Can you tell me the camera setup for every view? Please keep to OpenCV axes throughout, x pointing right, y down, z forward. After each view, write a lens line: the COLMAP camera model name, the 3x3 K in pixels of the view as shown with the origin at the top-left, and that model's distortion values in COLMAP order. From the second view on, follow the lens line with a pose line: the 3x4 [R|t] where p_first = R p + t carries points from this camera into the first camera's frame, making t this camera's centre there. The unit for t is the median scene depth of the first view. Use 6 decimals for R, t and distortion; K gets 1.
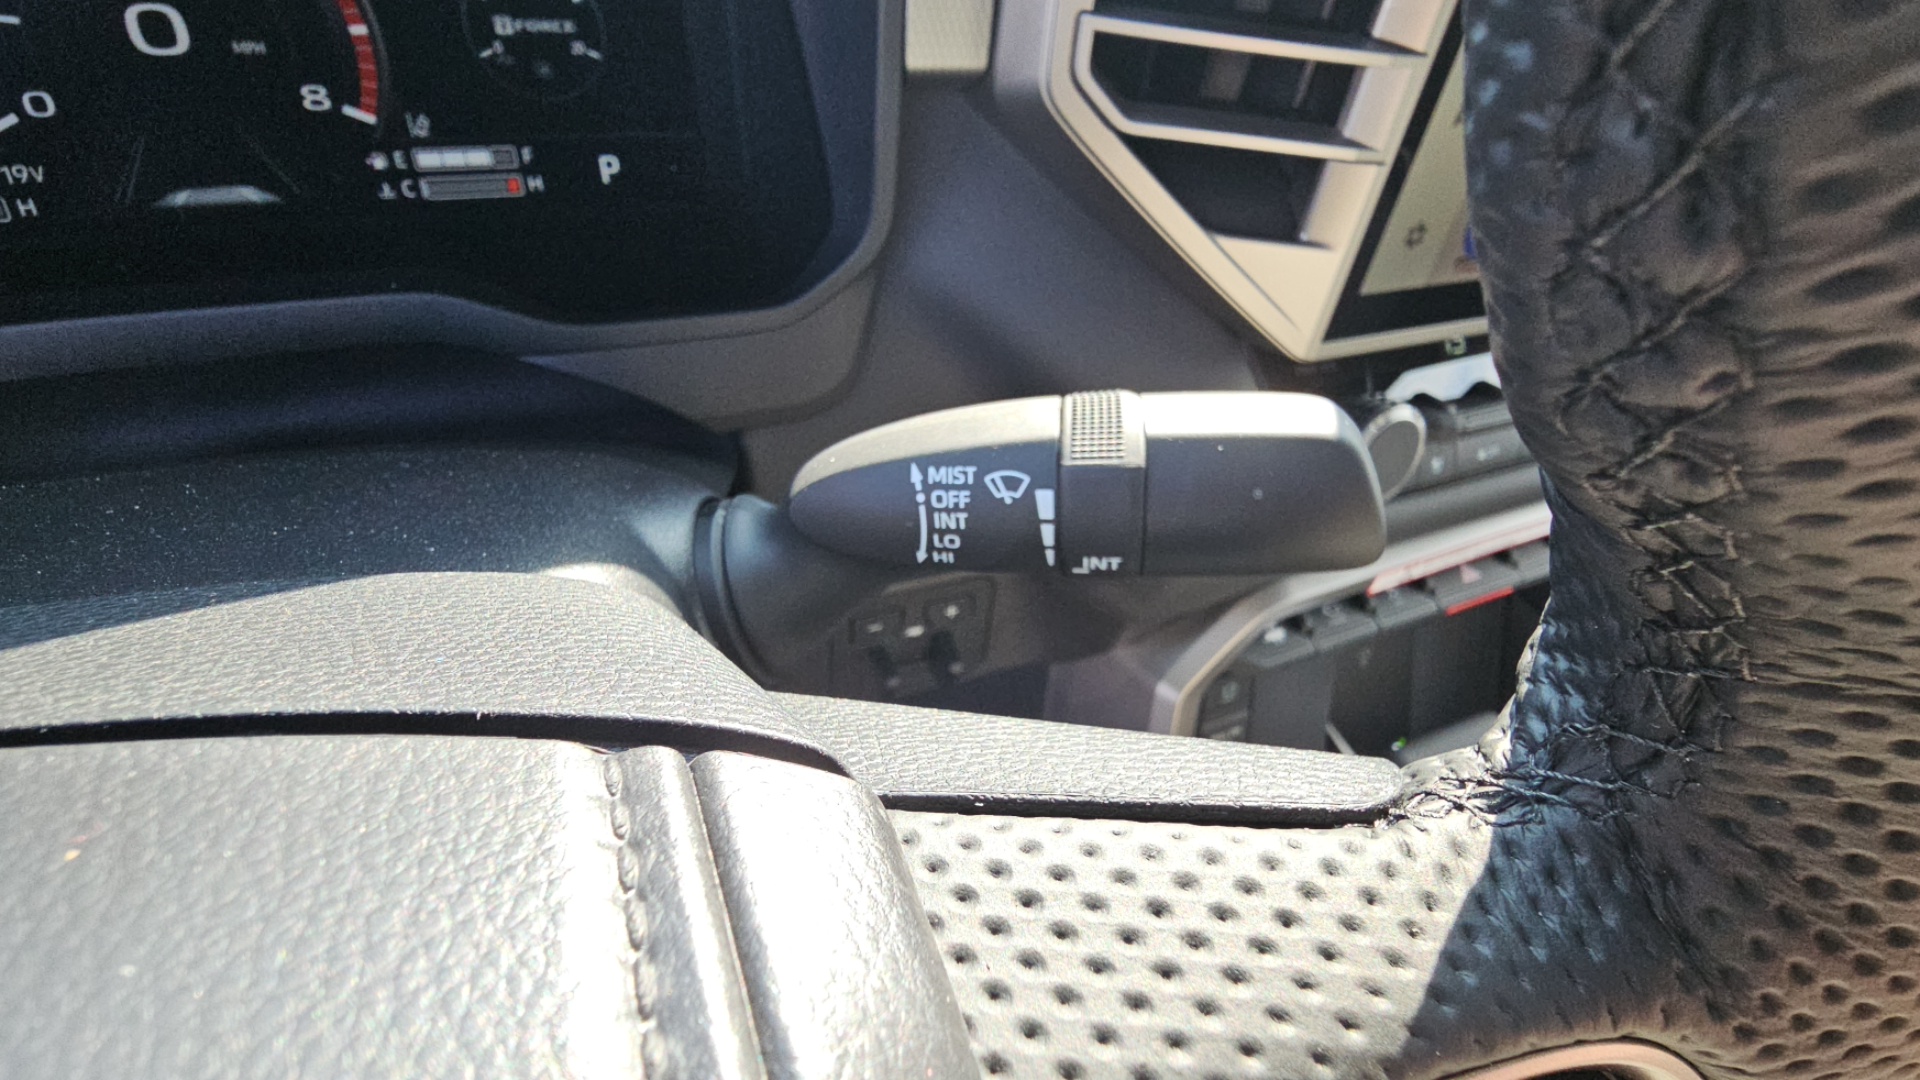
lens RADIAL K [[854.8, 0, 982.3], [0, 854.8, 546.3], [0, 0, 1]] dist [0.007519, -0.010858]
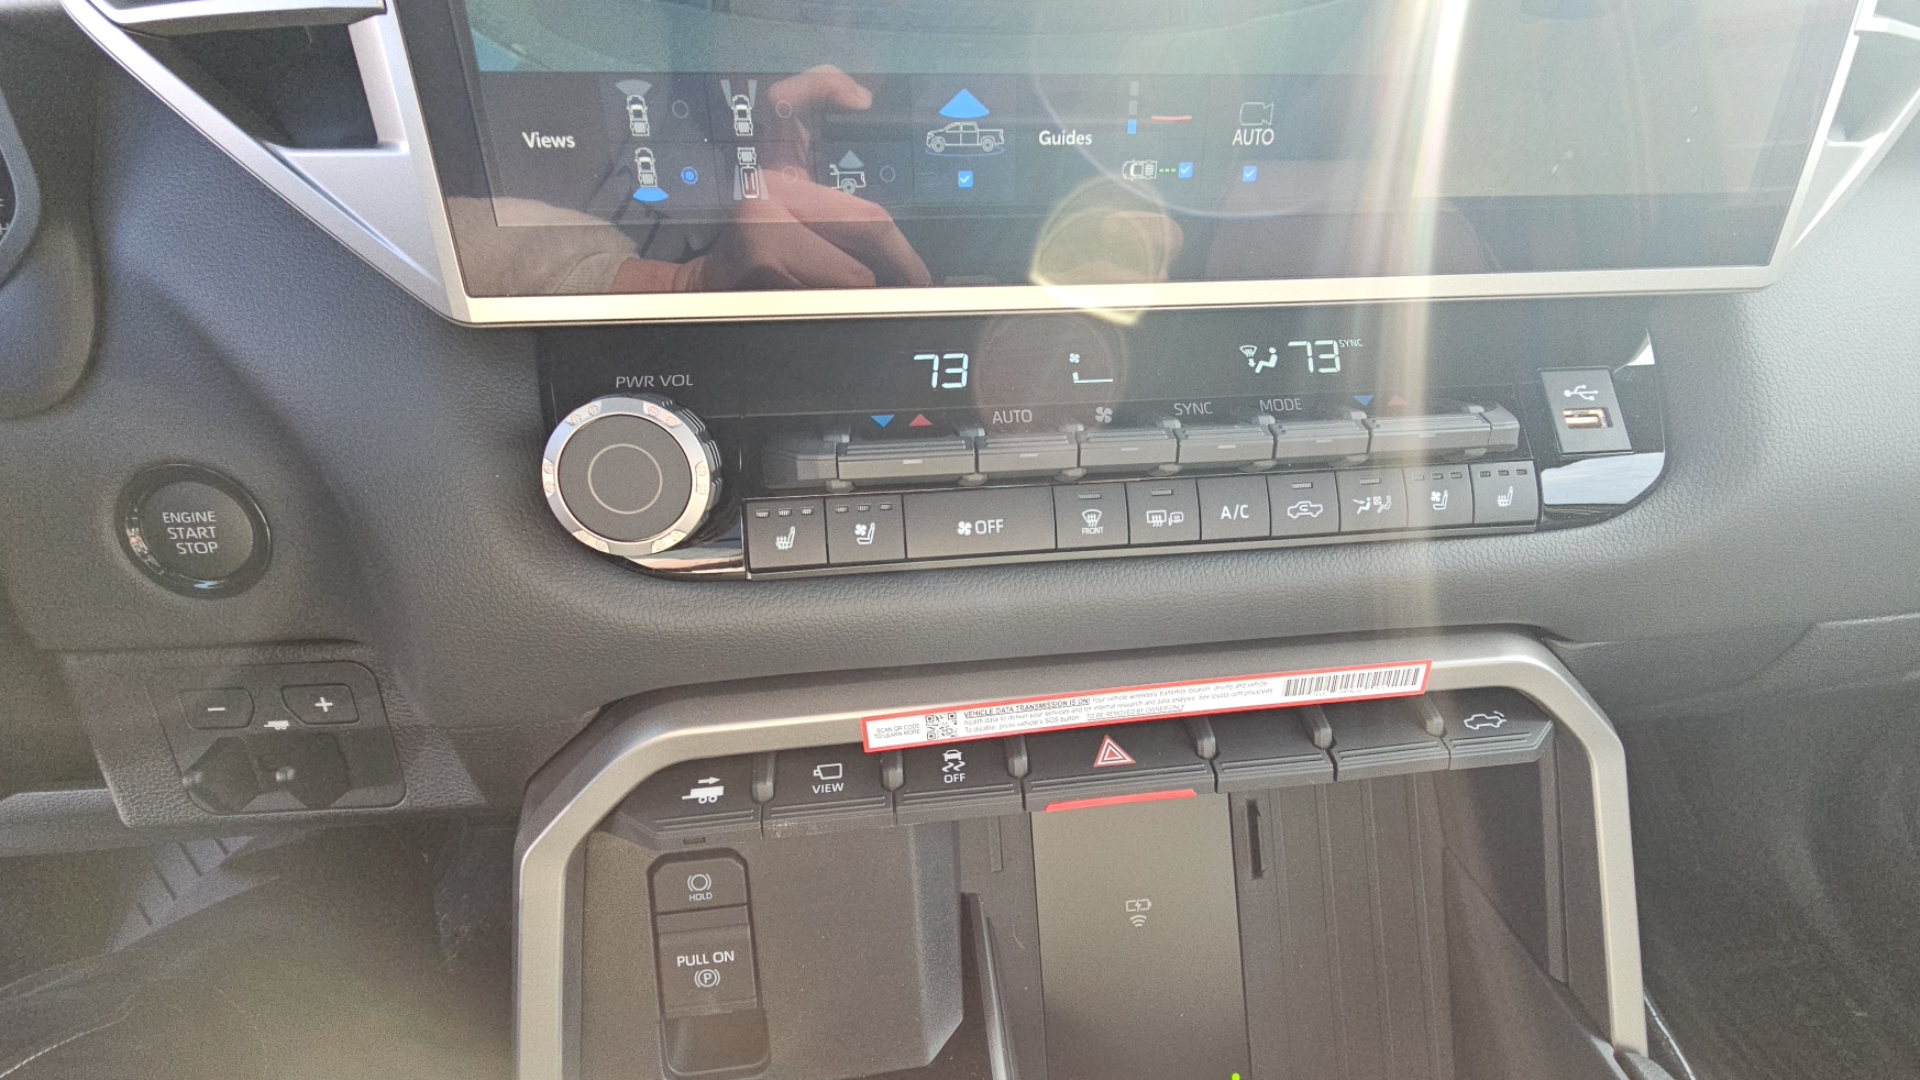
lens RADIAL K [[859.8, 0, 982.3], [0, 859.8, 543.9], [0, 0, 1]] dist [0.008204, -0.007661]
pose [[0.942437, 0.023639, -0.333547, 1.101642], [-0.122471, 0.952587, -0.278531, 0.101719], [0.311148, 0.303348, 0.900648, 0.604273]]
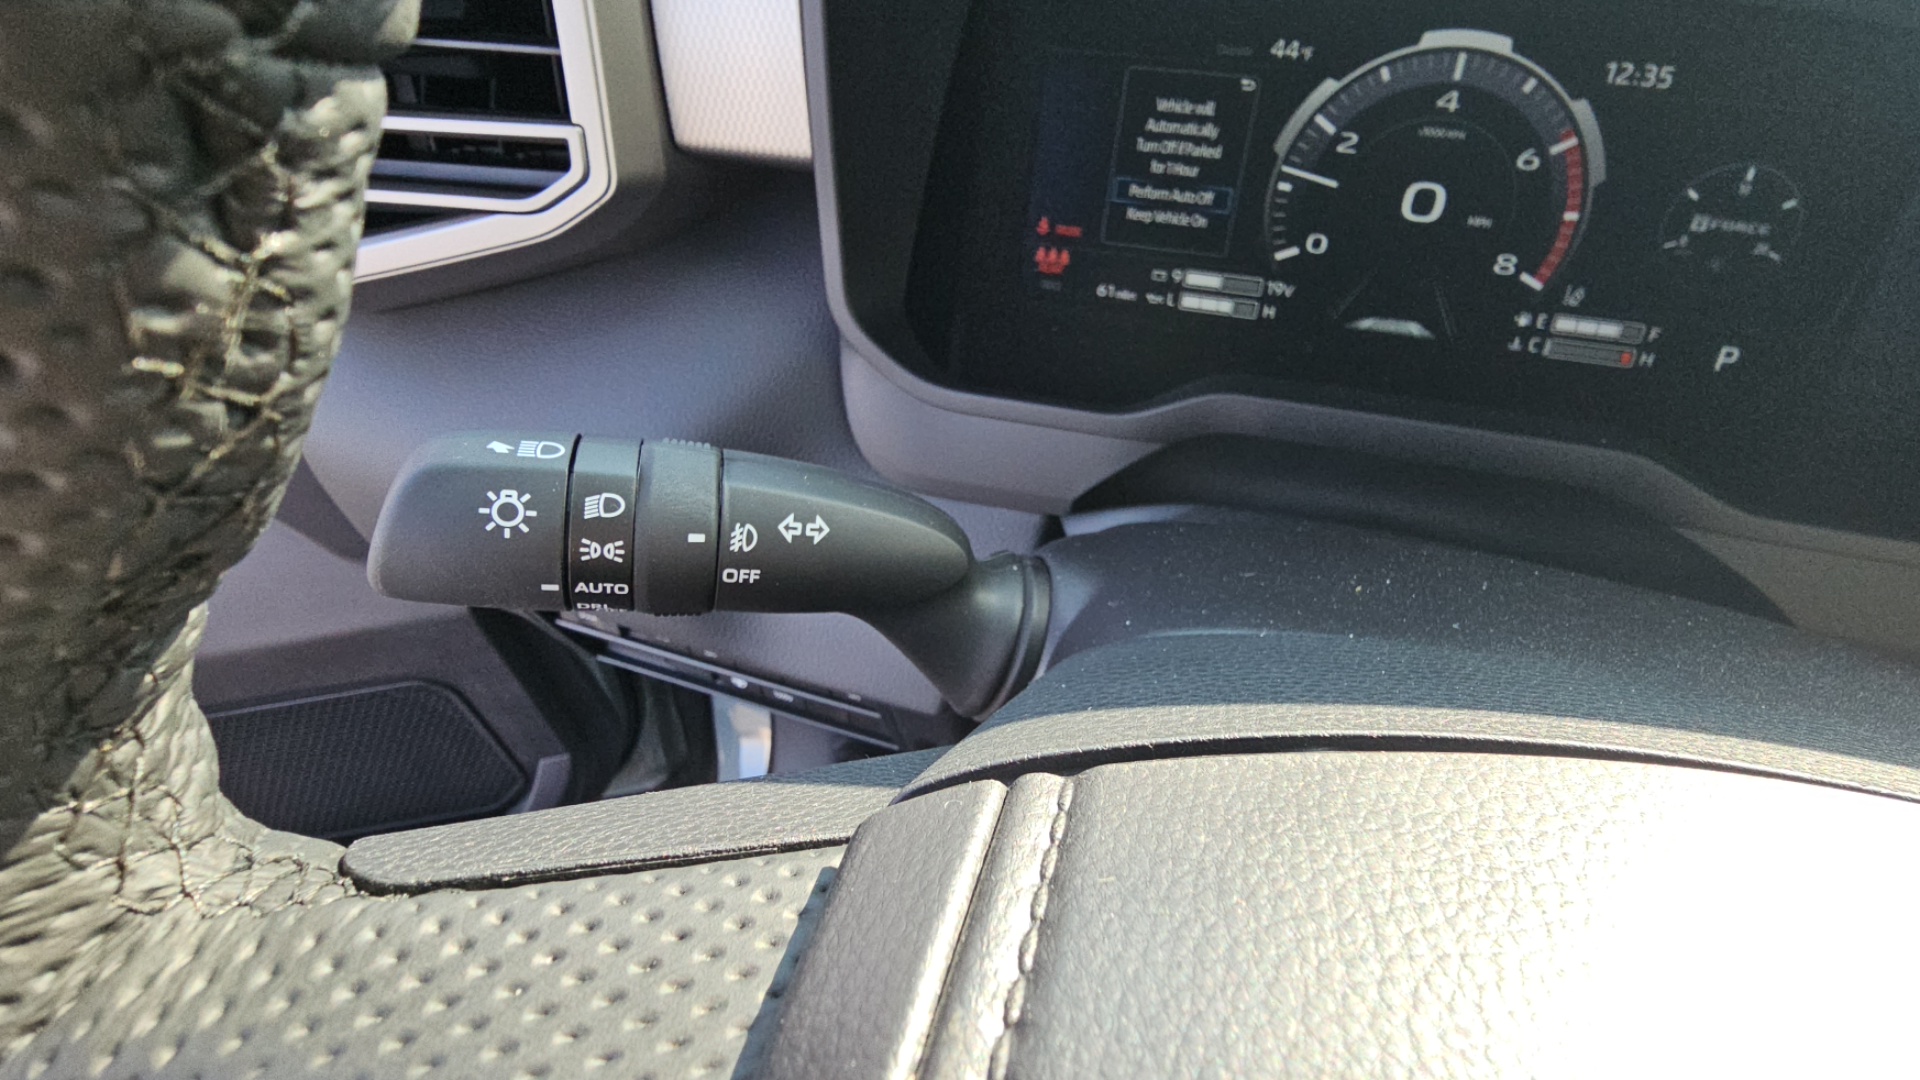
lens RADIAL K [[859.8, 0, 982.3], [0, 859.8, 543.9], [0, 0, 1]] dist [0.008204, -0.007661]
pose [[0.757328, 0.319339, -0.569629, -0.513457], [-0.388892, 0.921283, -0.000558, 0.117563], [0.524612, 0.221947, 0.821902, -0.282693]]
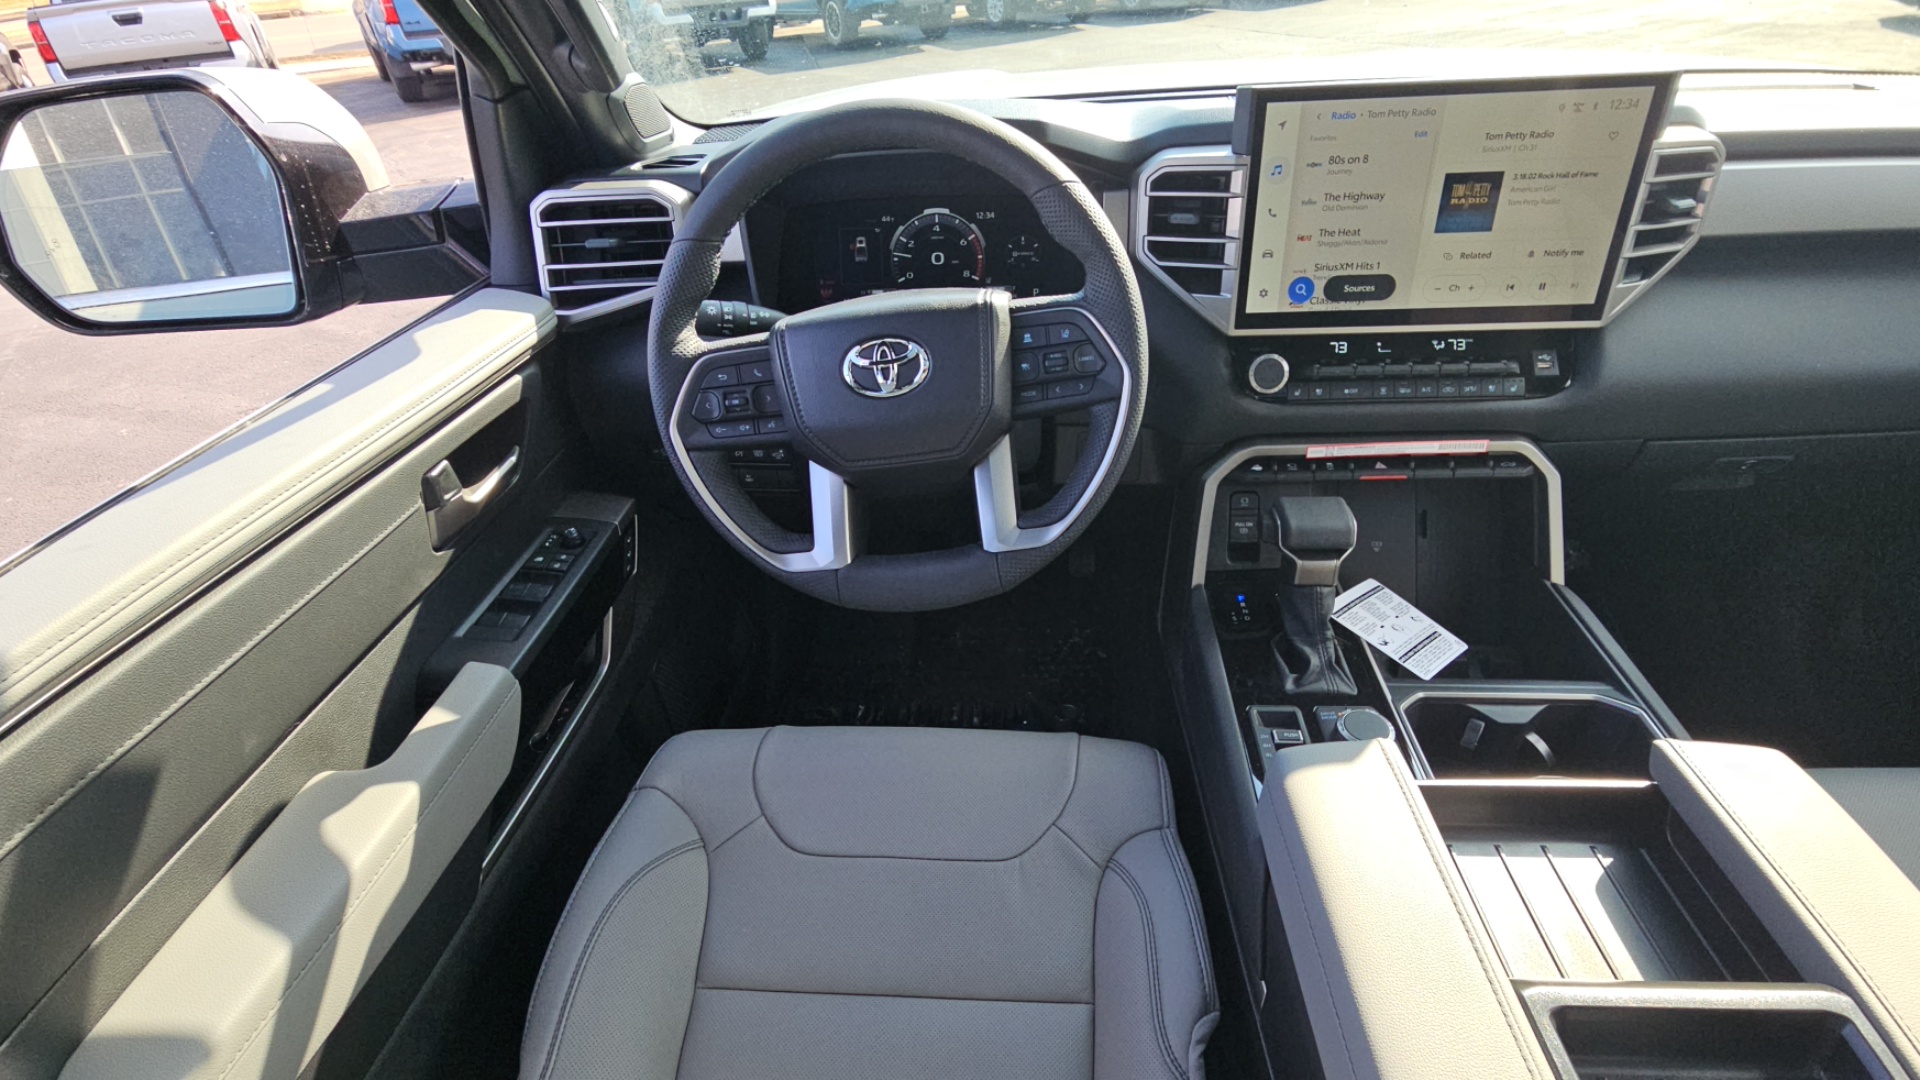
lens RADIAL K [[854.8, 0, 982.3], [0, 854.8, 546.3], [0, 0, 1]] dist [0.007519, -0.010858]
pose [[0.858786, 0.096864, -0.503094, 1.289448], [-0.220694, 0.956130, -0.192637, 1.328373], [0.462363, 0.276464, 0.842489, -1.806549]]
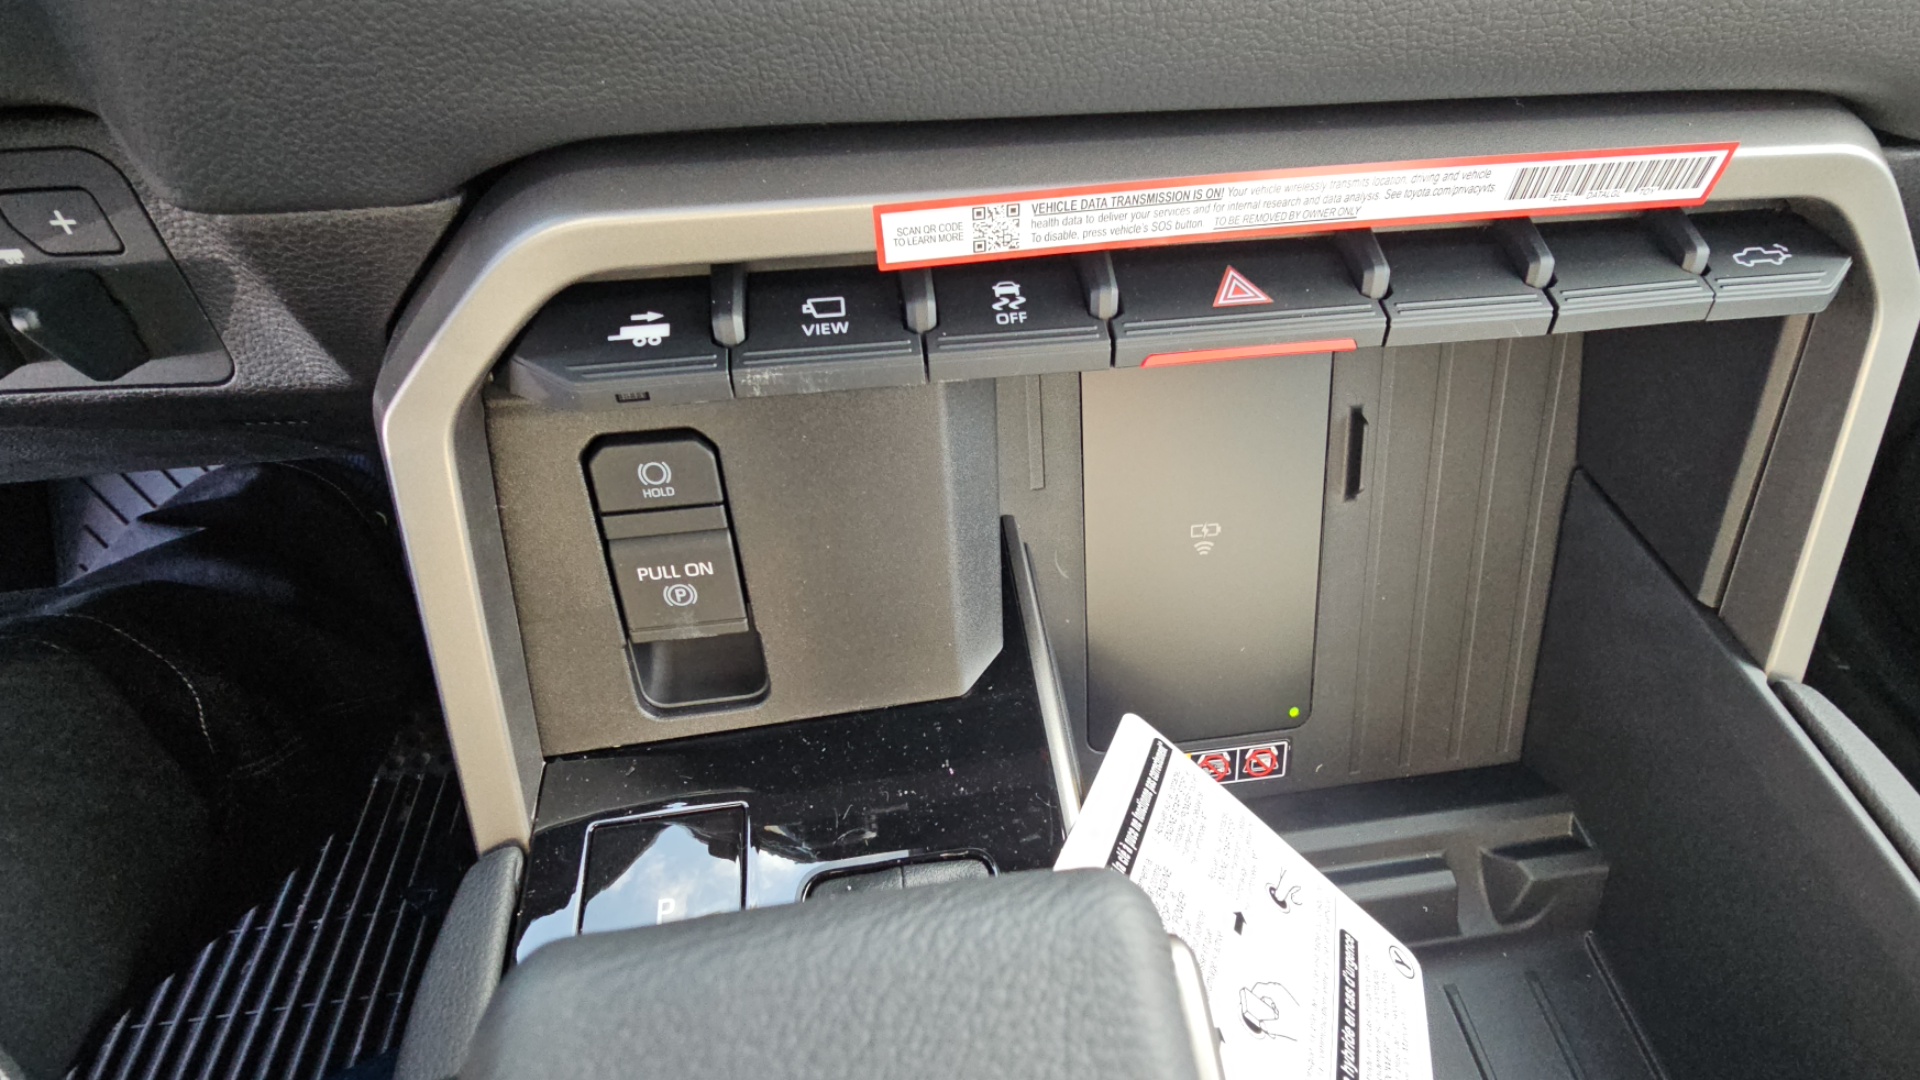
lens RADIAL K [[859.8, 0, 982.3], [0, 859.8, 543.9], [0, 0, 1]] dist [0.008204, -0.007661]
pose [[0.949208, 0.133973, -0.284703, 0.940209], [-0.124010, 0.990874, 0.052823, 0.229929], [0.289182, -0.014834, 0.957159, 0.916668]]
